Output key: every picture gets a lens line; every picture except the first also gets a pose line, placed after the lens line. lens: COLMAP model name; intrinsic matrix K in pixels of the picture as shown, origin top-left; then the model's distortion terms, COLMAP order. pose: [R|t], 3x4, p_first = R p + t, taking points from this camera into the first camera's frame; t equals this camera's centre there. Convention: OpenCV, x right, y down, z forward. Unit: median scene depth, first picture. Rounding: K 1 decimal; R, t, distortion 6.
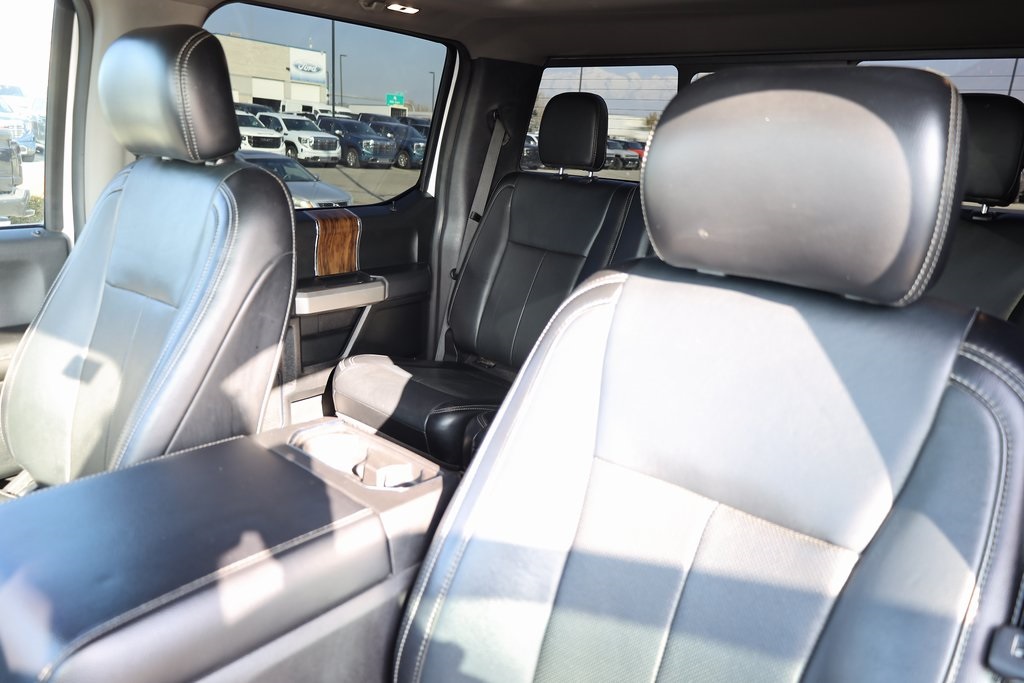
lens RADIAL K [[701.5, 0, 512.0], [0, 701.5, 341.5], [0, 0, 1]] dist [-0.007317, -0.006287]
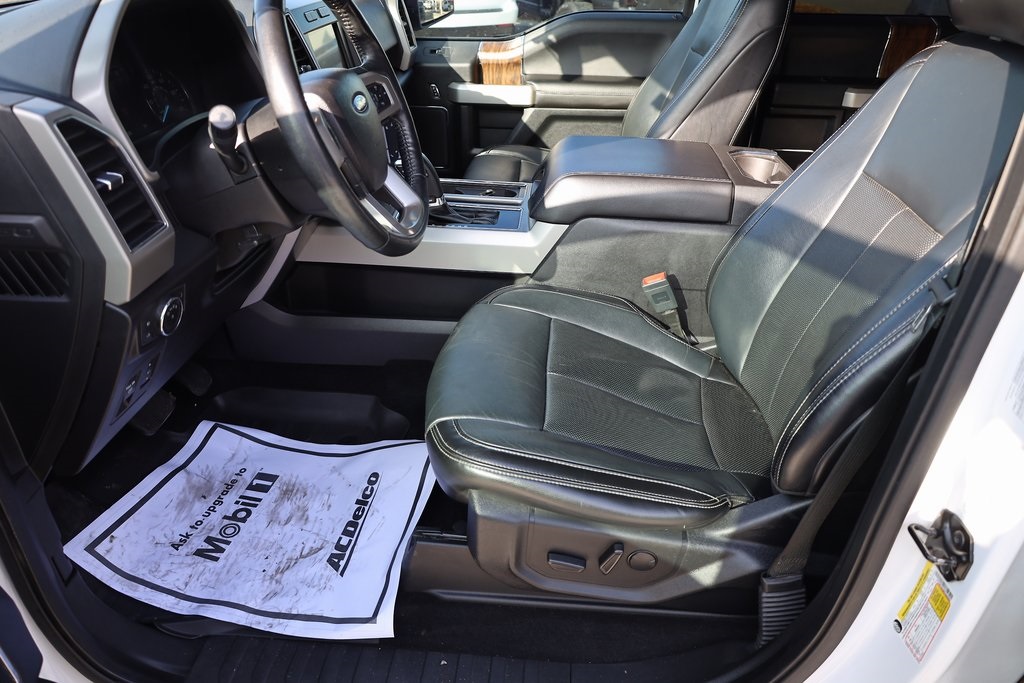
lens RADIAL K [[693.9, 0, 512.0], [0, 693.9, 341.5], [0, 0, 1]] dist [0.001742, -0.002207]
pose [[0.589754, 0.372588, -0.716497, 0.538844], [-0.211510, 0.927505, 0.308218, 0.129765], [0.779393, -0.030227, 0.625806, -0.298017]]
